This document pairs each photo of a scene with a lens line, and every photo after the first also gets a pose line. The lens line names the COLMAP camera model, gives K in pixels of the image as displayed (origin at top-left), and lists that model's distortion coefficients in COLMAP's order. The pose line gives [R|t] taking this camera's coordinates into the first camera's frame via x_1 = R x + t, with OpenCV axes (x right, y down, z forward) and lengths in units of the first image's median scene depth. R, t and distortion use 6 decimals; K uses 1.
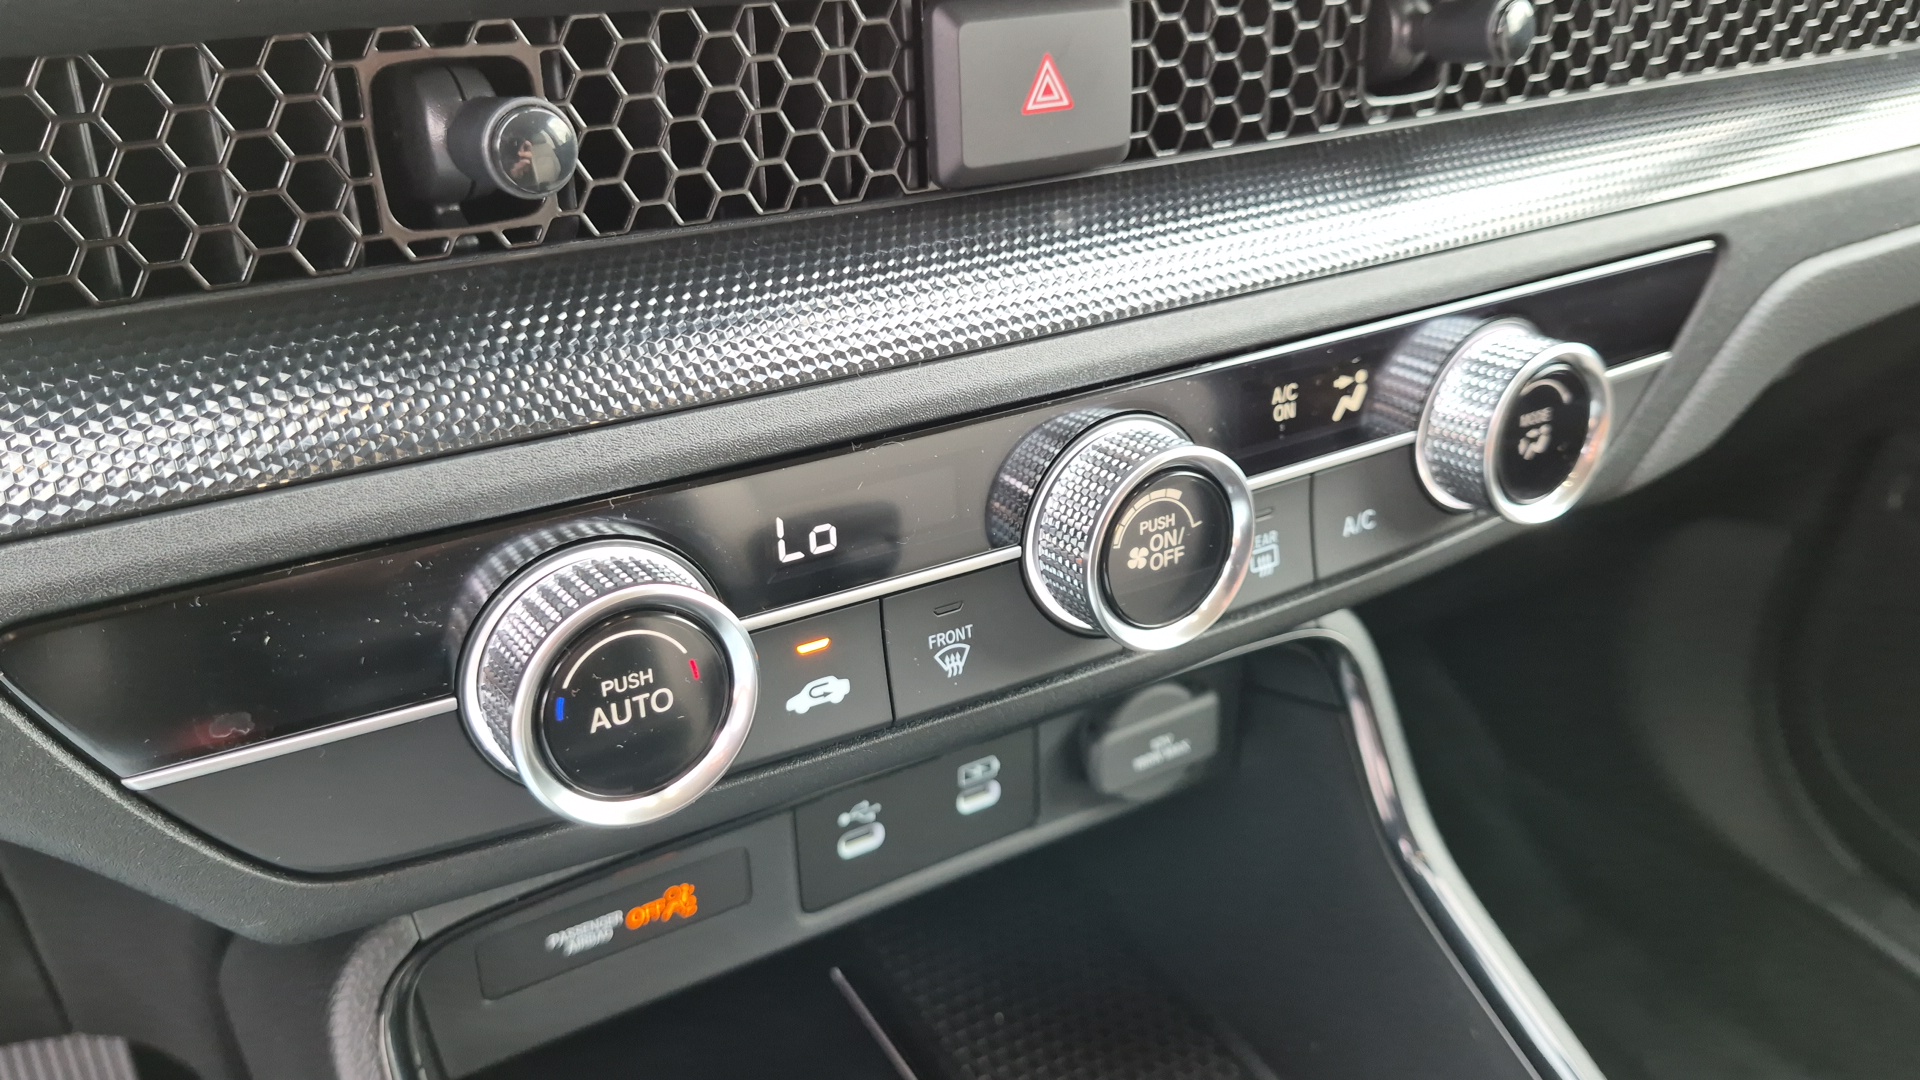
lens RADIAL K [[1589.8, 0, 960.0], [0, 1589.8, 540.0], [0, 0, 1]] dist [0.073457, -0.162920]
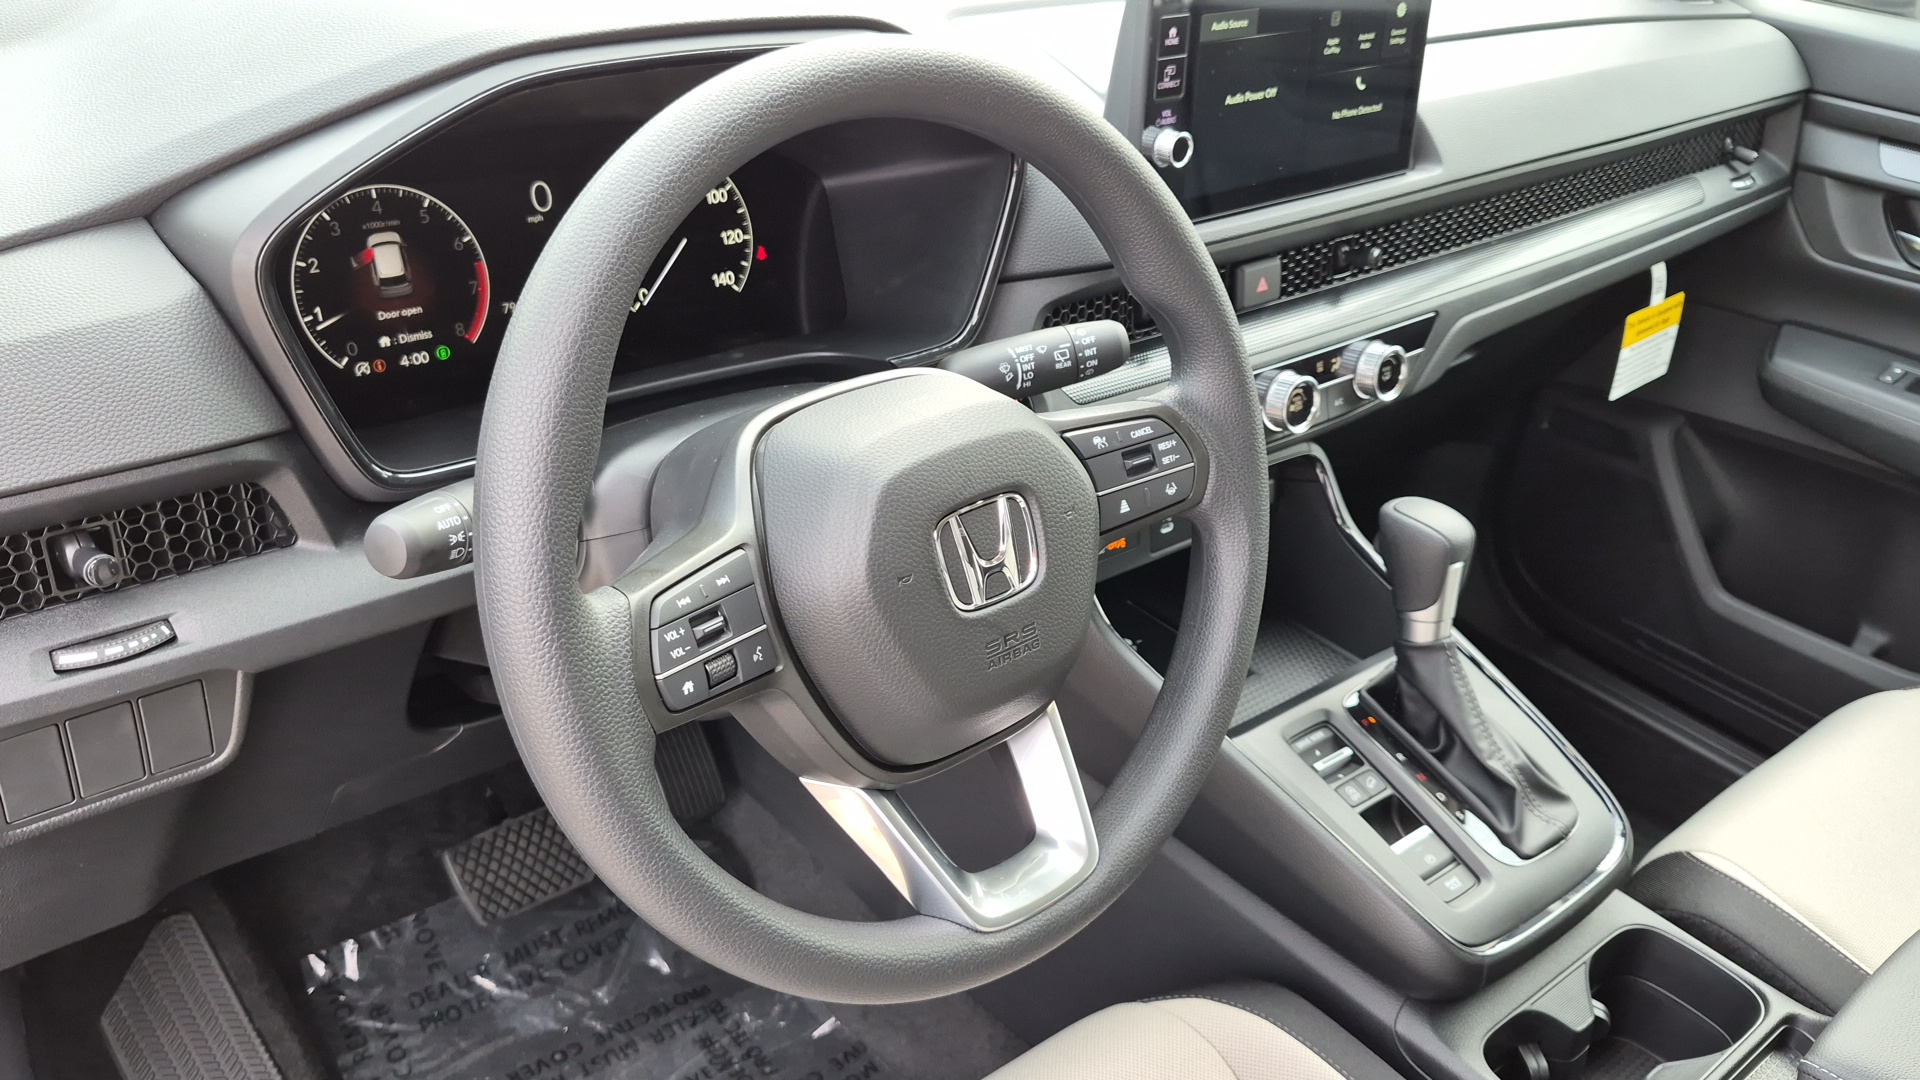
lens RADIAL K [[1666.3, 0, 960.0], [0, 1666.3, 540.0], [0, 0, 1]] dist [0.055772, -0.003098]
pose [[0.988869, -0.050553, 0.139934, -1.021909], [0.052650, 0.998549, -0.011326, 0.270182], [-0.139159, 0.018568, 0.990096, -2.318129]]
